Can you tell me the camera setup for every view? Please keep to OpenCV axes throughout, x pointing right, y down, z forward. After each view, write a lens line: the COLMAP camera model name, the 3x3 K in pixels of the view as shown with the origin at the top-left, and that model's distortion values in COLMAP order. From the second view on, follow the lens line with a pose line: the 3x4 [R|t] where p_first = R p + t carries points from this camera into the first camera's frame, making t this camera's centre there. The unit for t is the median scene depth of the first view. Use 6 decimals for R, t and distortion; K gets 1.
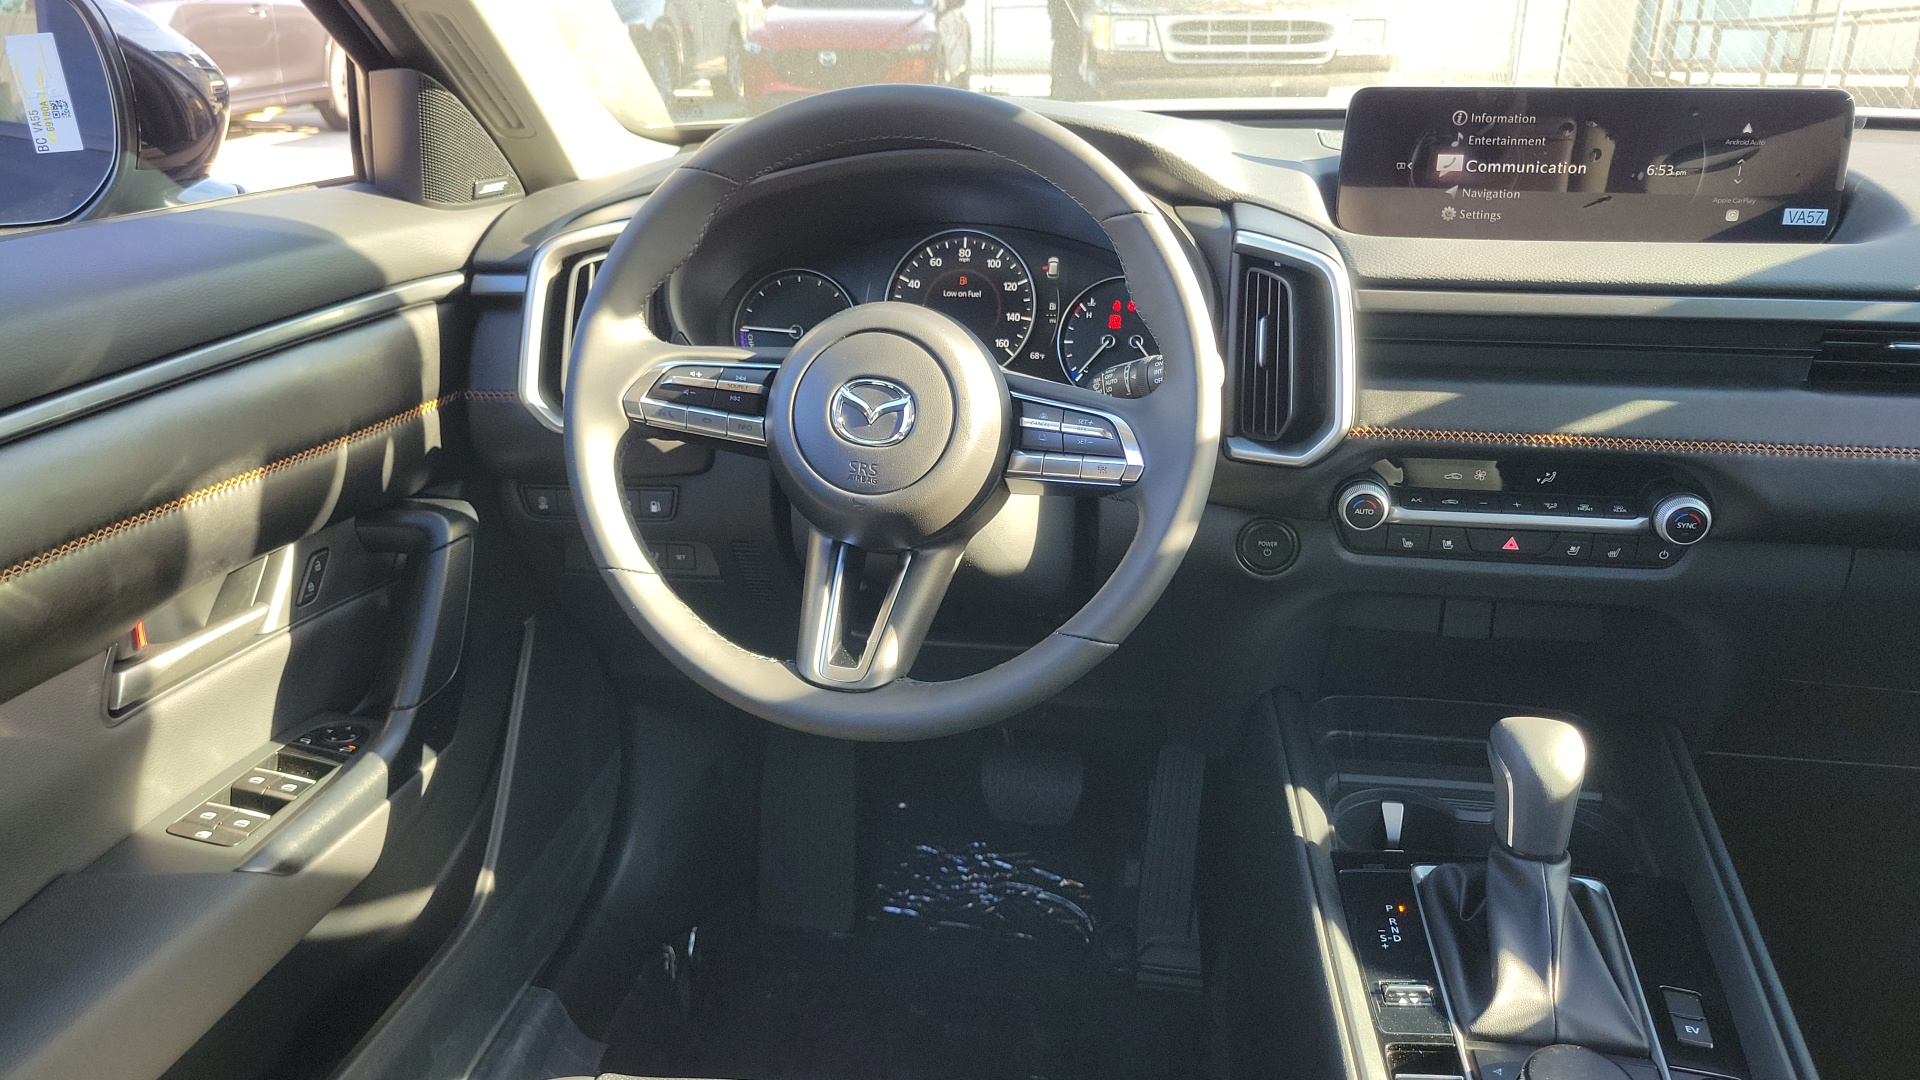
lens RADIAL K [[1524.3, 0, 952.2], [0, 1524.3, 546.0], [0, 0, 1]] dist [0.016537, 0.003895]
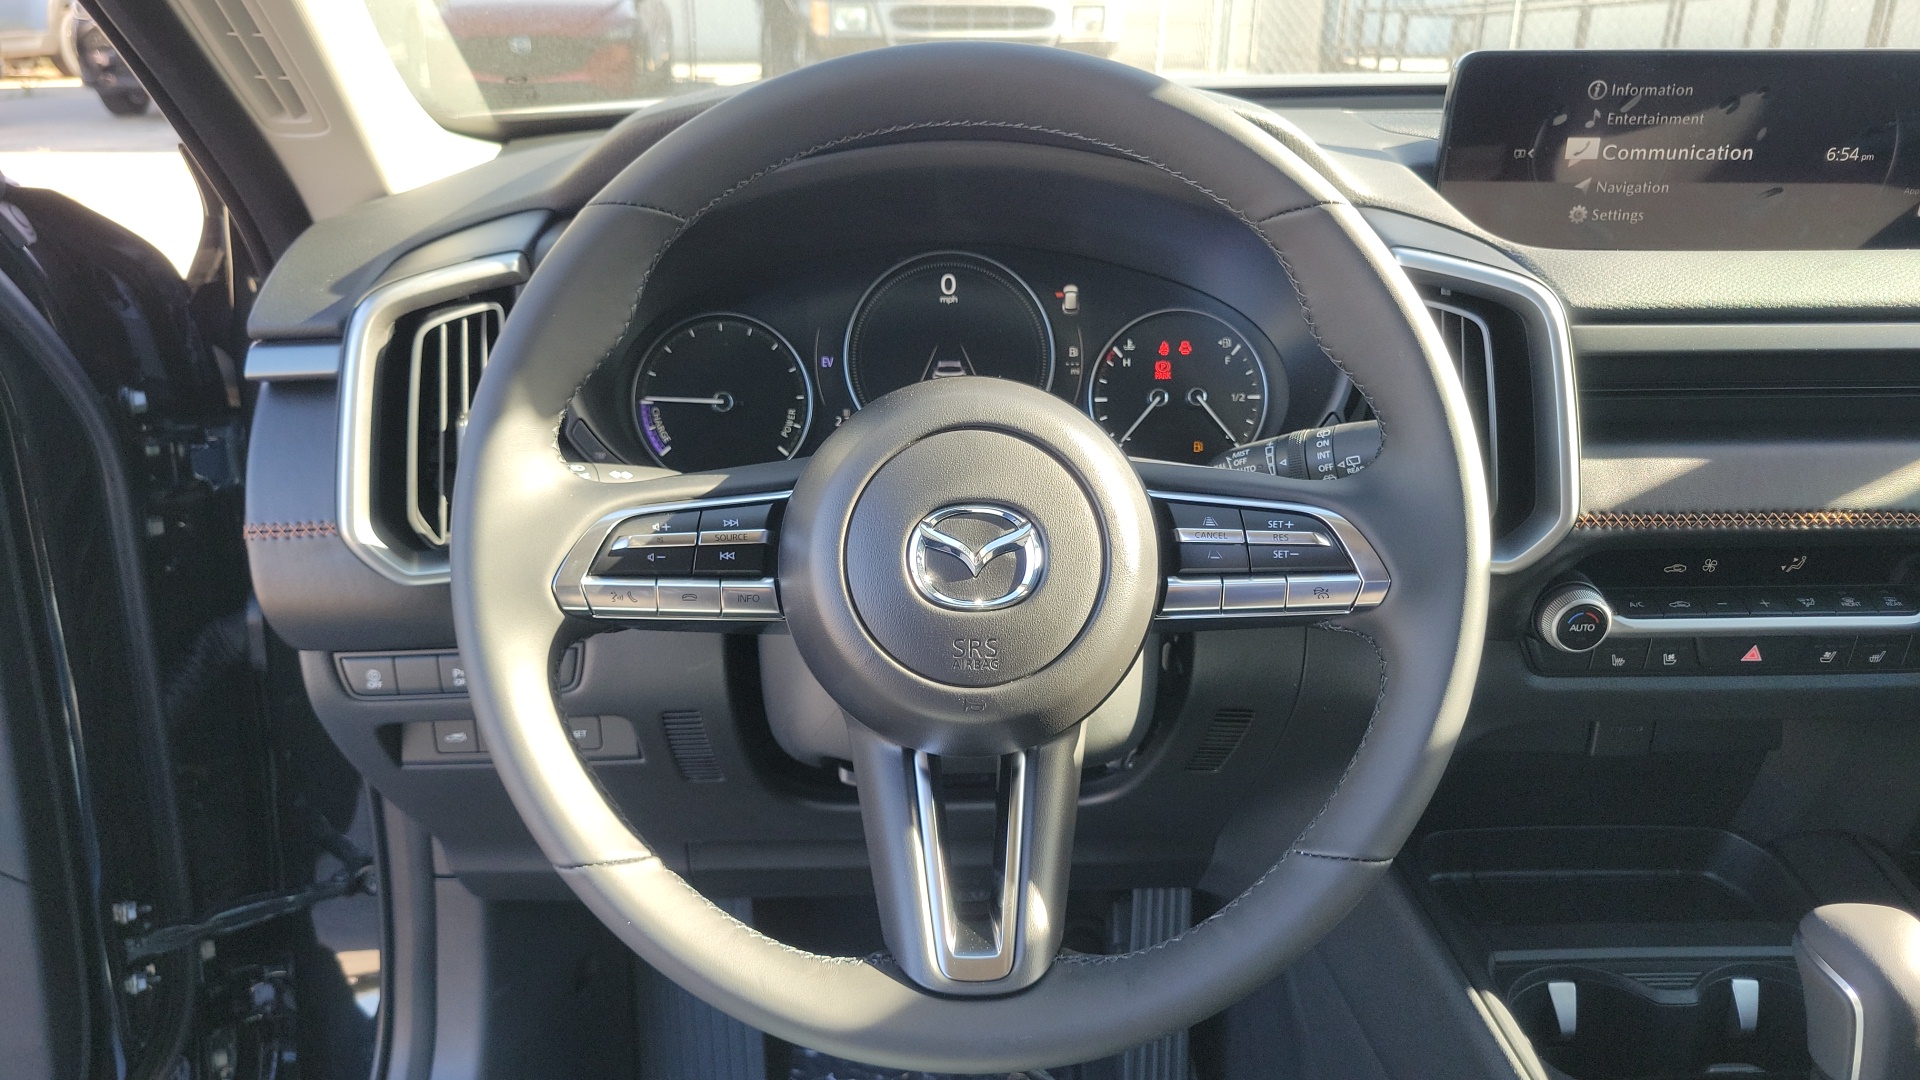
lens RADIAL K [[1524.3, 0, 952.2], [0, 1524.3, 546.0], [0, 0, 1]] dist [0.016537, 0.003895]
pose [[0.980337, -0.064466, 0.186506, -0.150847], [0.063412, 0.997920, 0.011619, -0.084282], [-0.186867, 0.000436, 0.982385, 0.317877]]
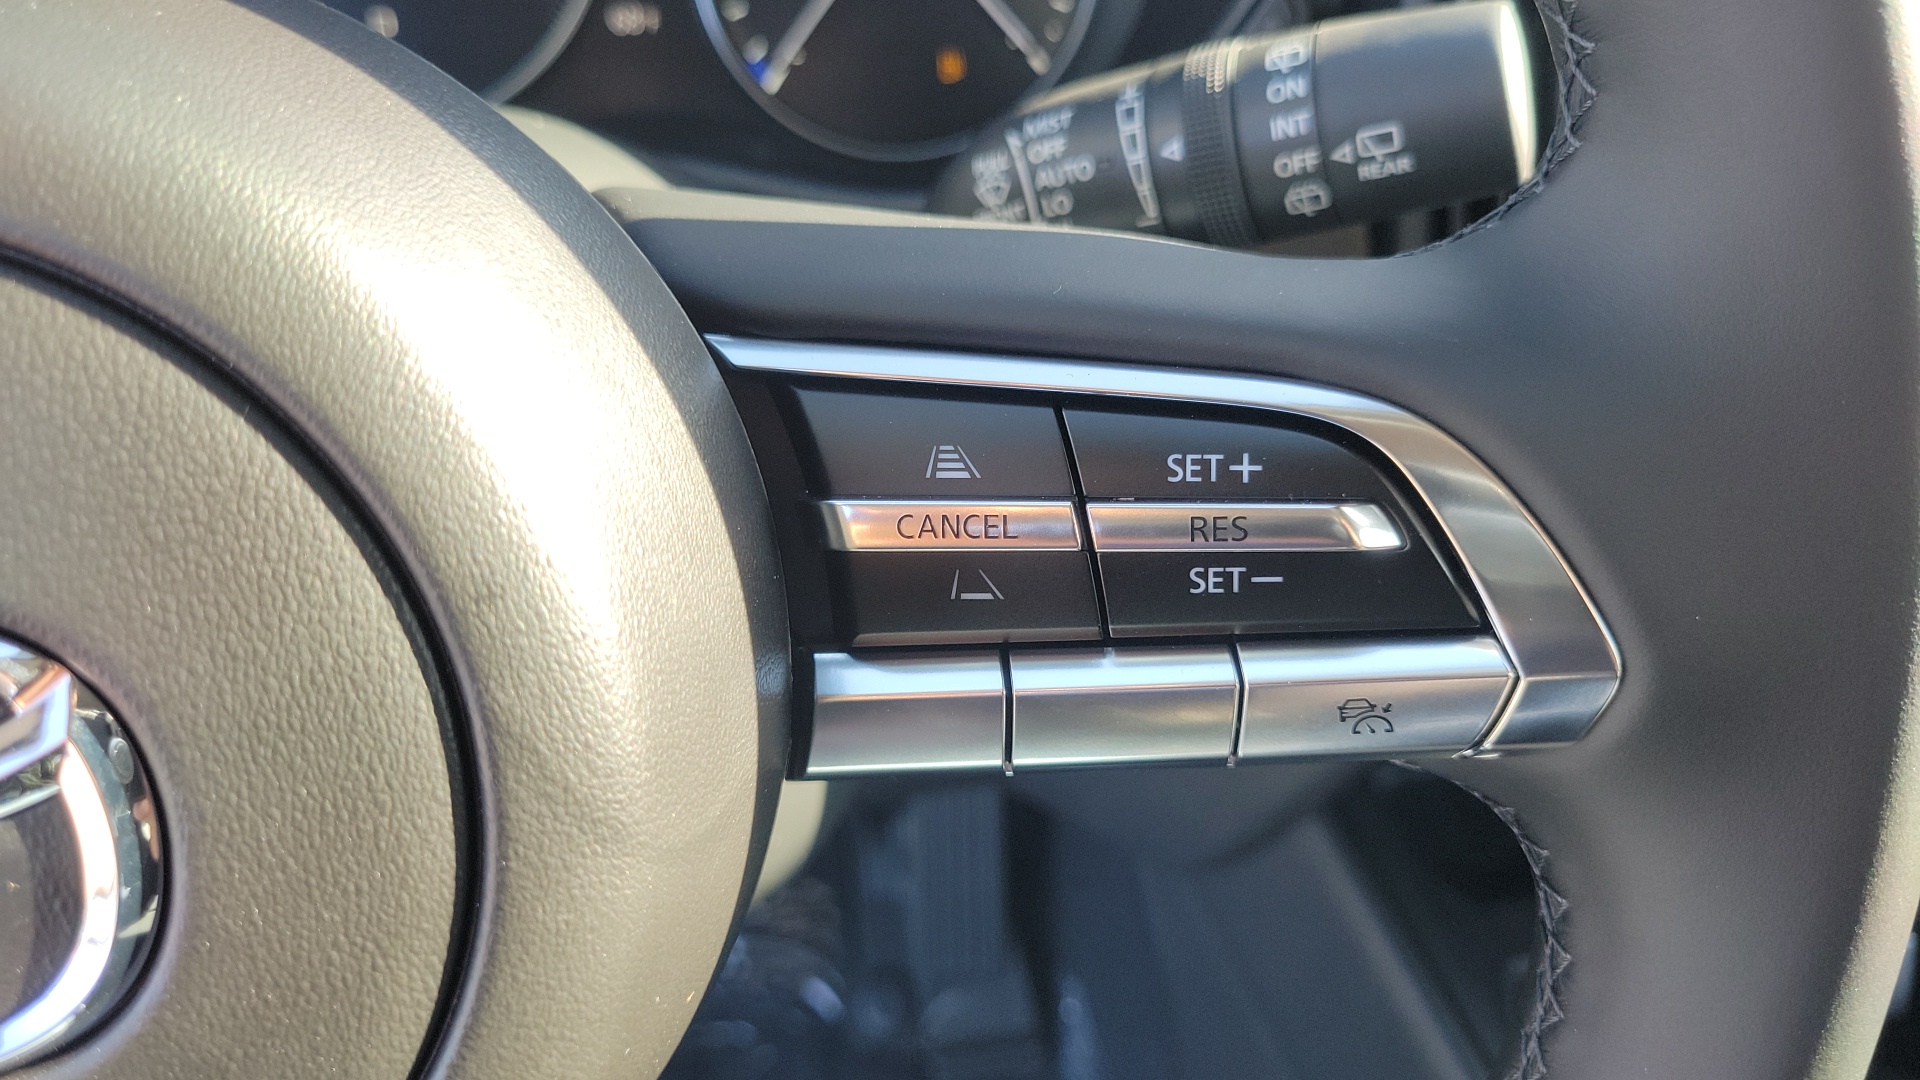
lens RADIAL K [[1524.3, 0, 952.2], [0, 1524.3, 546.0], [0, 0, 1]] dist [0.016537, 0.003895]
pose [[0.942504, -0.198989, 0.268494, 0.008118], [0.116503, 0.948646, 0.294106, -0.117781], [-0.313230, -0.245916, 0.917285, 0.718294]]
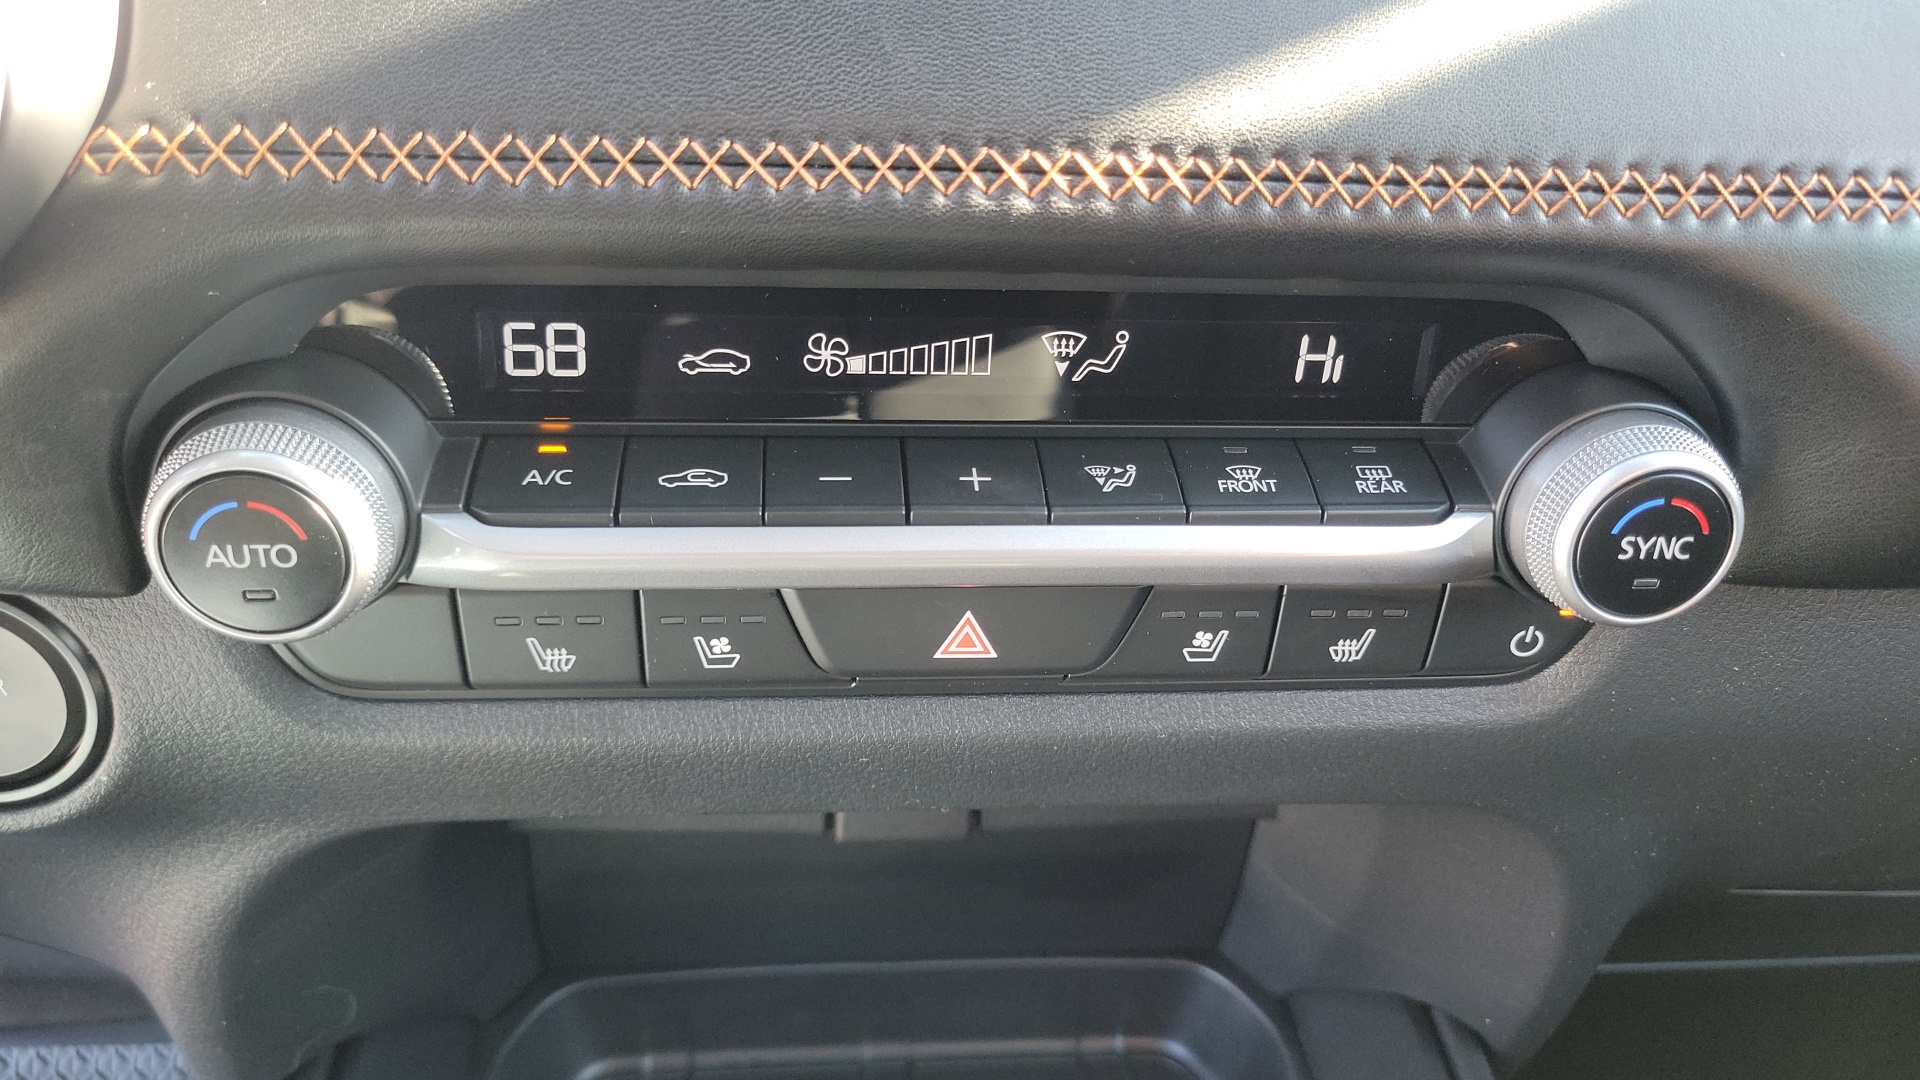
lens RADIAL K [[1499.9, 0, 988.0], [0, 1499.9, 543.7], [0, 0, 1]] dist [0.045199, 0.003902]
pose [[0.963831, -0.064918, 0.258488, 0.295166], [0.043531, 0.995202, 0.087625, -0.035240], [-0.262936, -0.073204, 0.962032, 0.737544]]
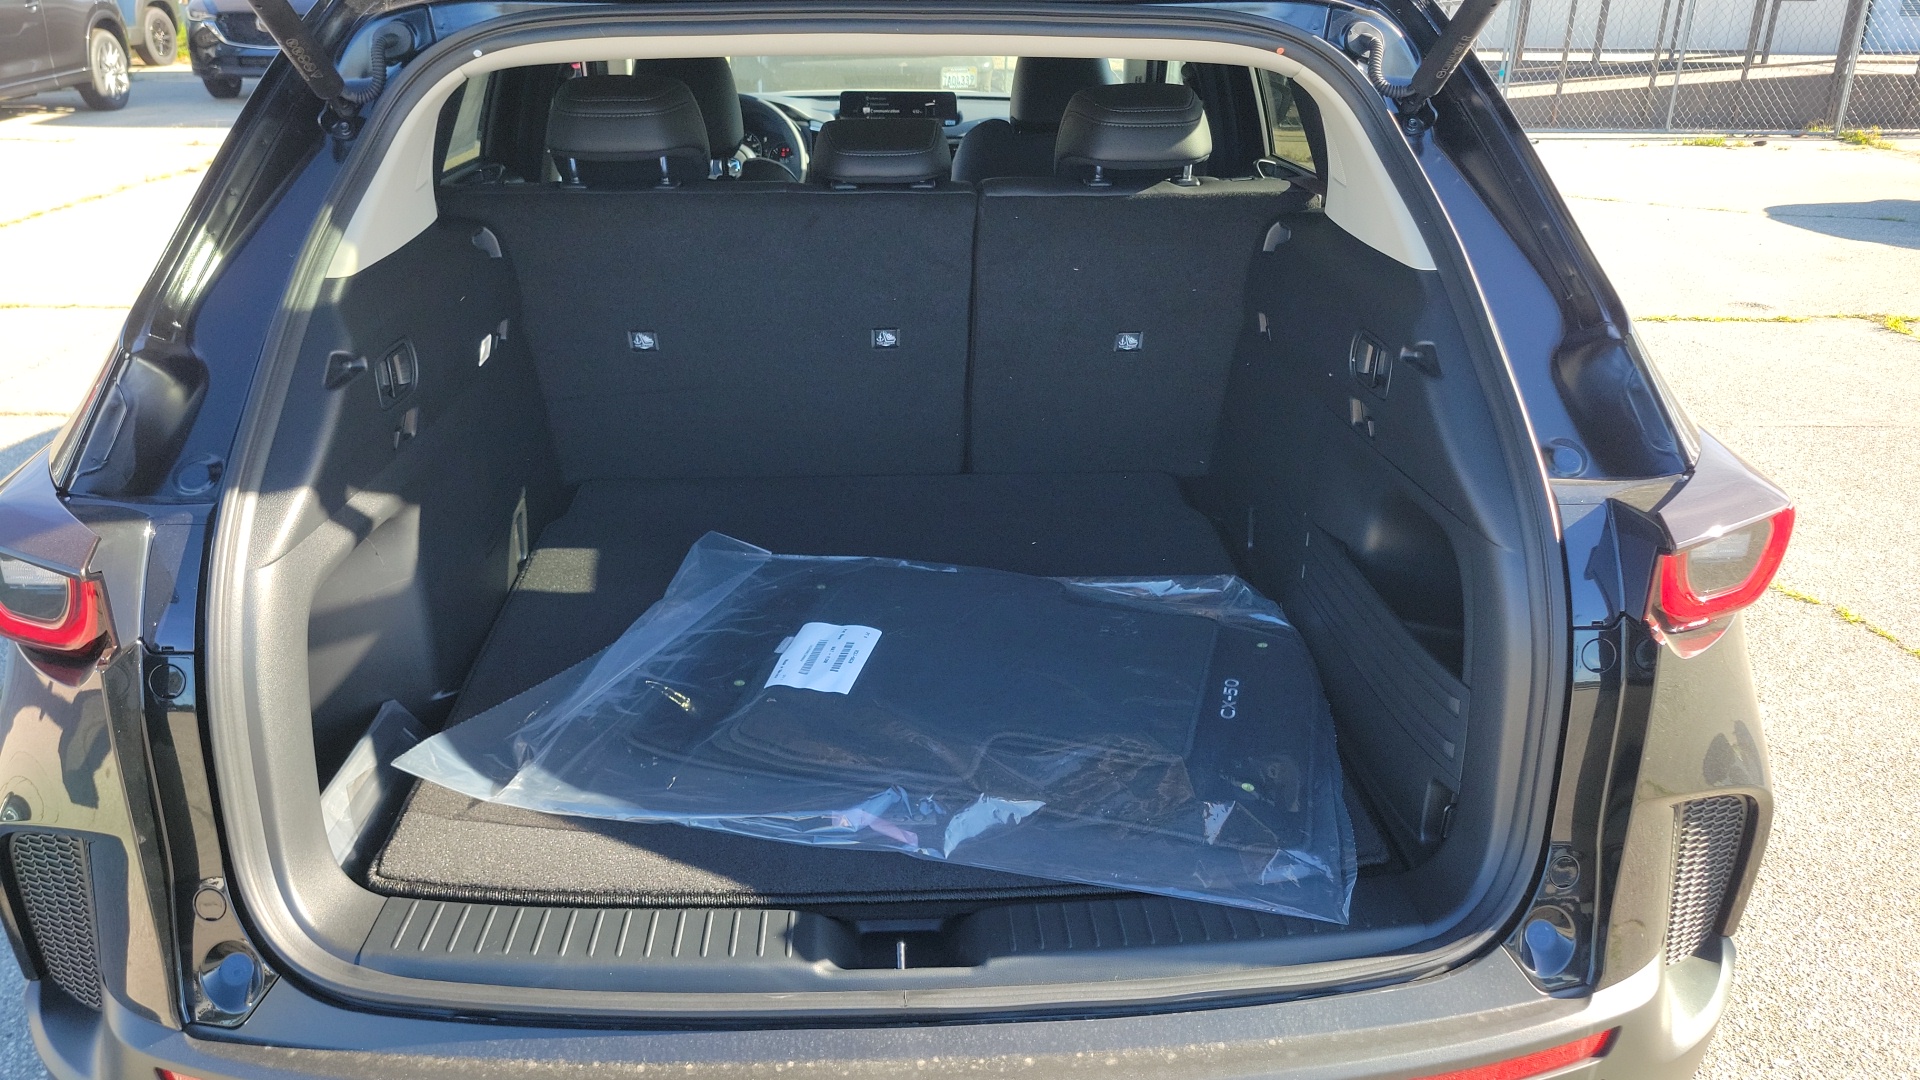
lens RADIAL K [[1524.3, 0, 952.2], [0, 1524.3, 546.0], [0, 0, 1]] dist [0.016537, 0.003895]
pose [[0.979887, -0.071420, 0.186335, -0.276299], [0.067784, 0.997366, 0.025818, 0.809957], [-0.187688, -0.012668, 0.982147, -3.011380]]
